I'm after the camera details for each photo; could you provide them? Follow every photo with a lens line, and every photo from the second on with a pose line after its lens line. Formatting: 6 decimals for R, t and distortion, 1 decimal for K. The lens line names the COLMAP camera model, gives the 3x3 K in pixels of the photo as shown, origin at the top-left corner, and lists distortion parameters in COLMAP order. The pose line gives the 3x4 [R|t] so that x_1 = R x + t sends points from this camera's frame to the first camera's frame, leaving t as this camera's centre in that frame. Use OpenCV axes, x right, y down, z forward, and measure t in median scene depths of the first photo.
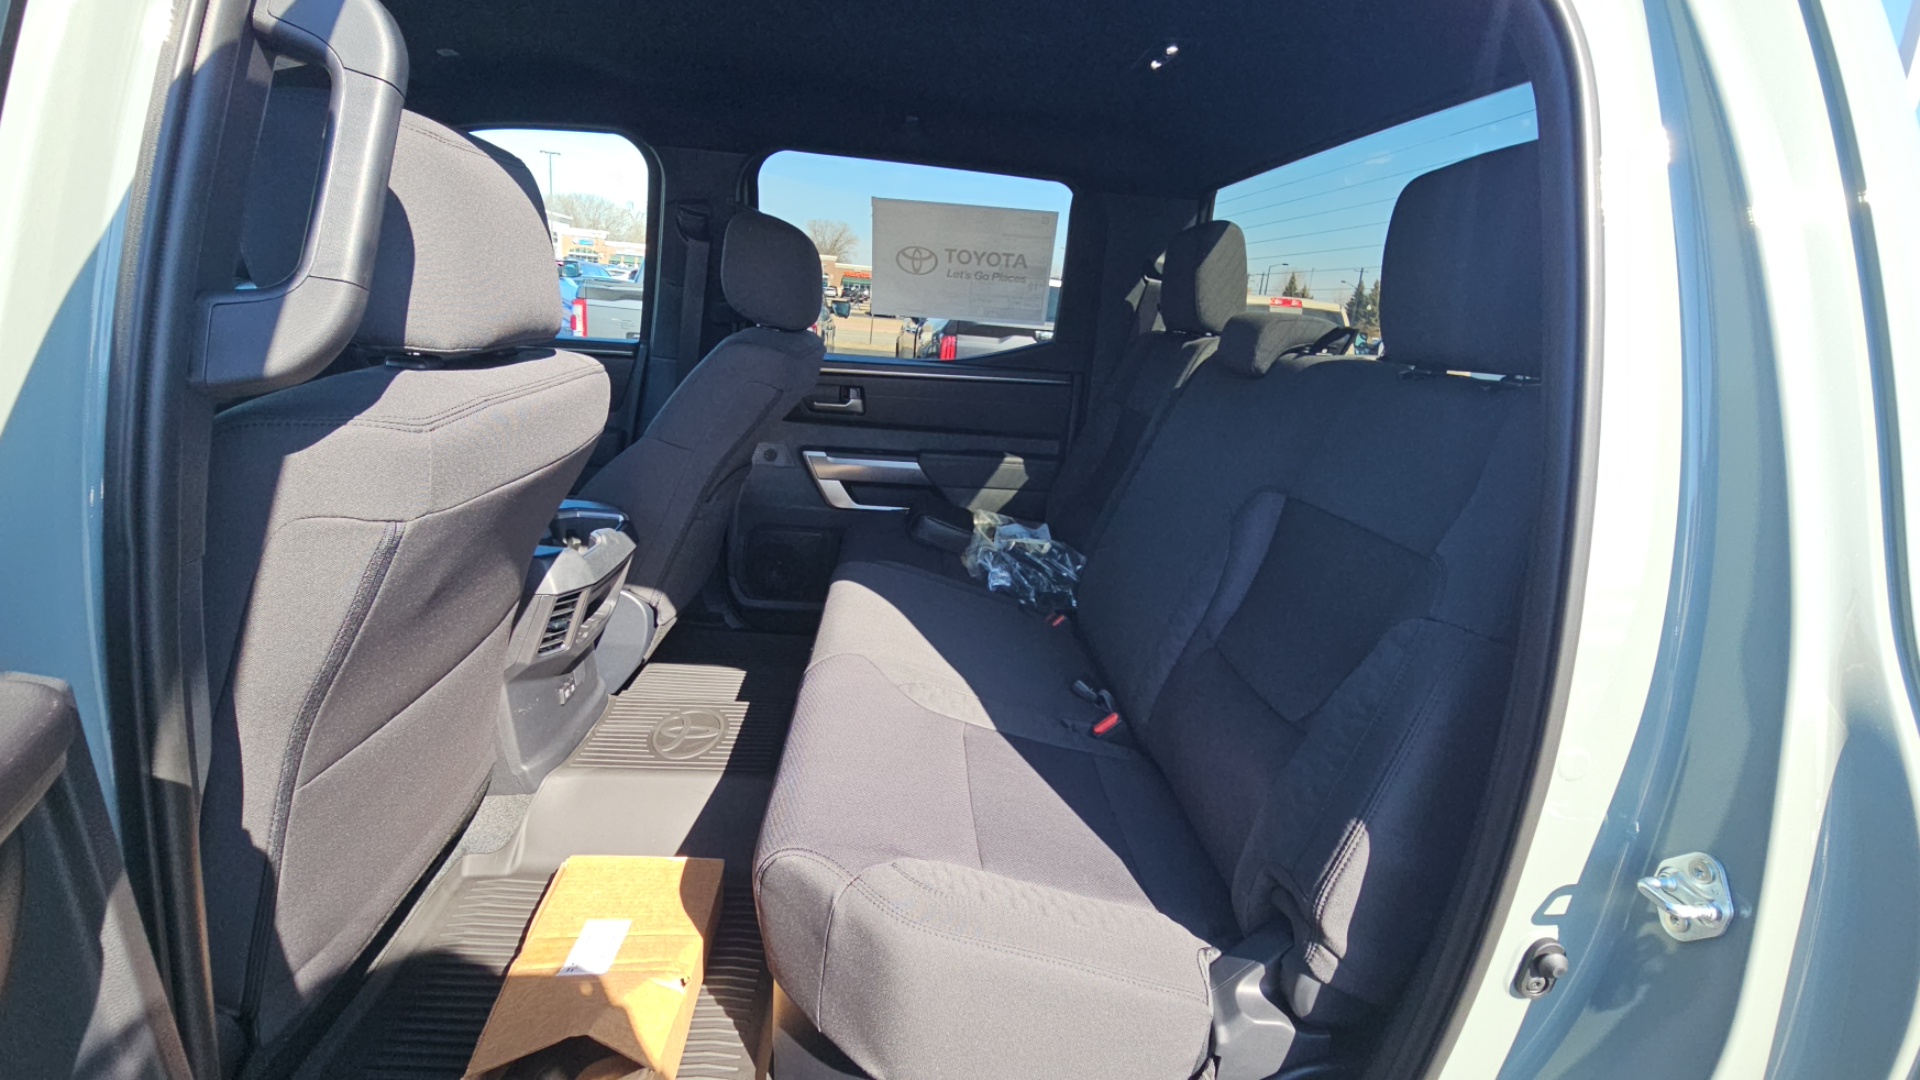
lens RADIAL K [[858.3, 0, 964.6], [0, 858.3, 540.9], [0, 0, 1]] dist [0.007985, -0.006037]
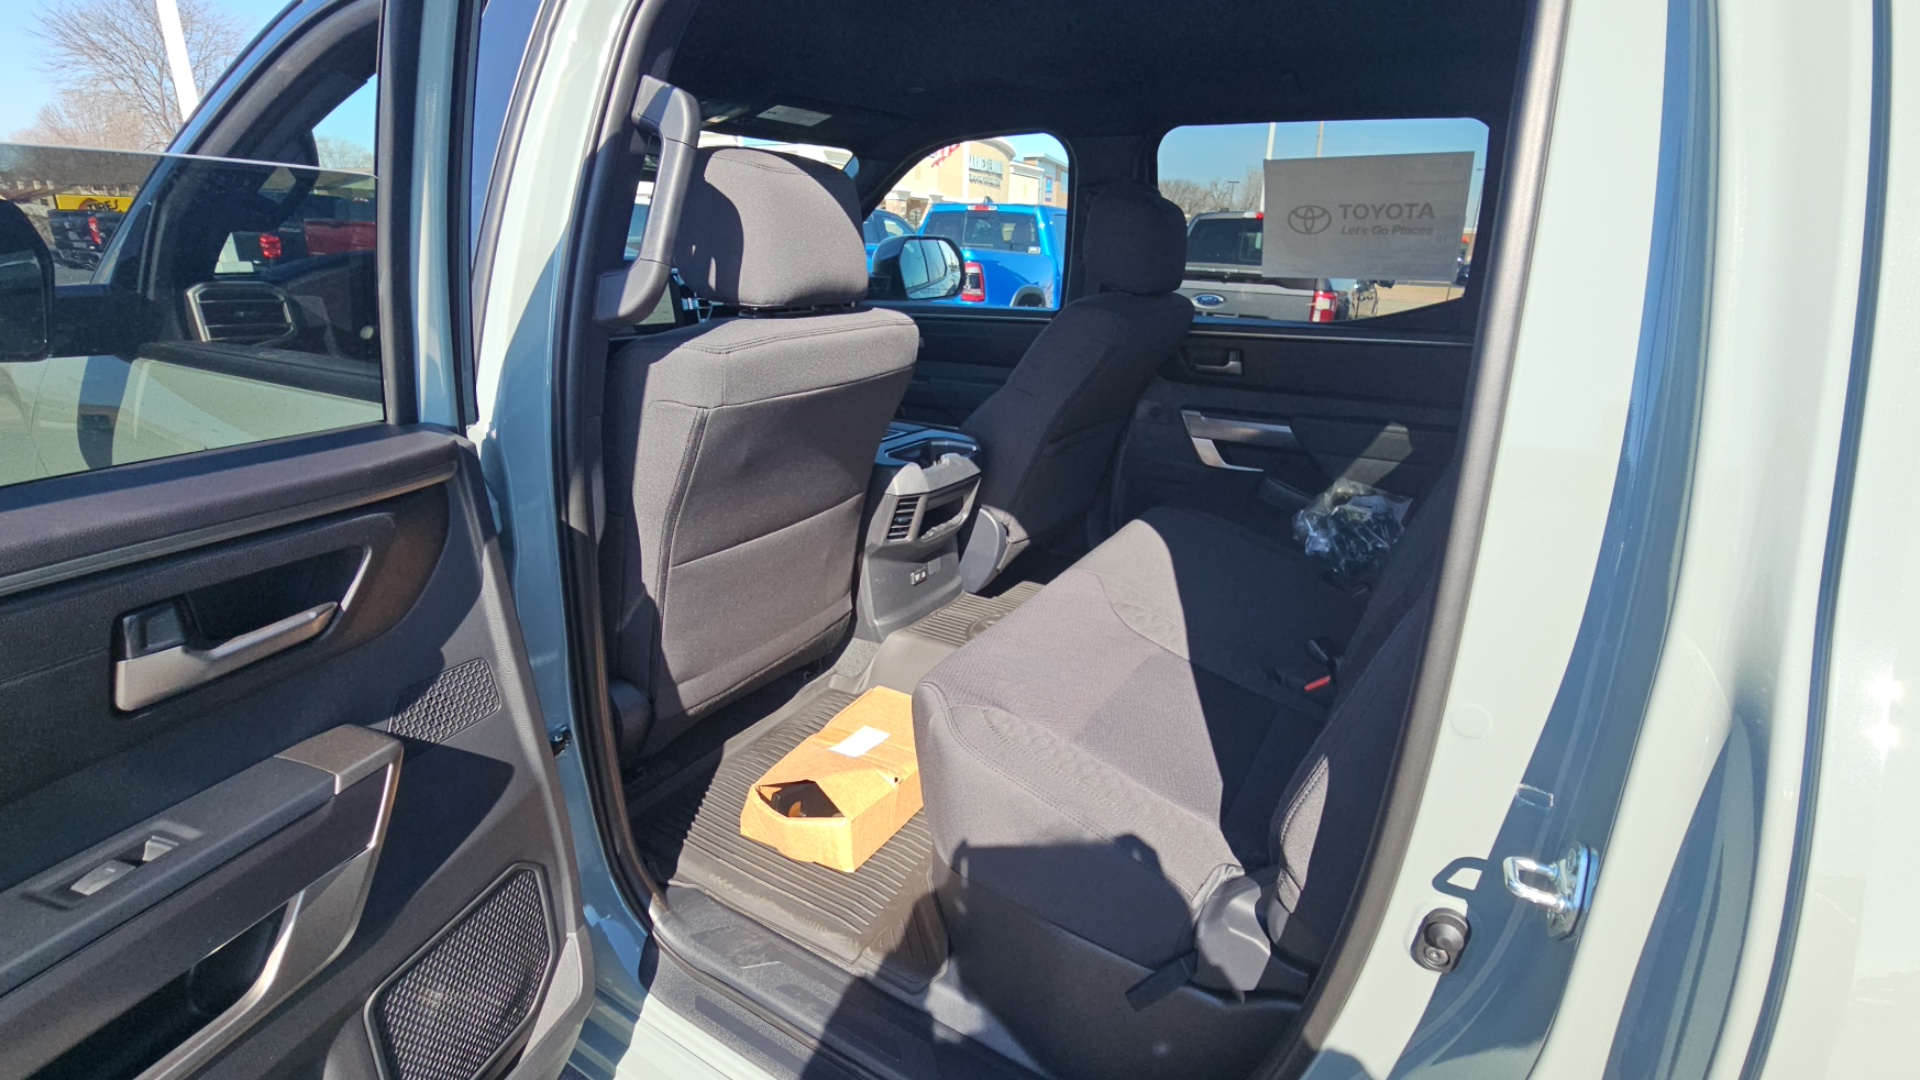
lens RADIAL K [[858.3, 0, 976.0], [0, 858.3, 540.6], [0, 0, 1]] dist [0.007985, -0.006037]
pose [[0.815515, 0.129130, -0.564146, 0.334732], [-0.115736, 0.991488, 0.059641, 0.032650], [0.567046, 0.016654, 0.823518, -0.027905]]
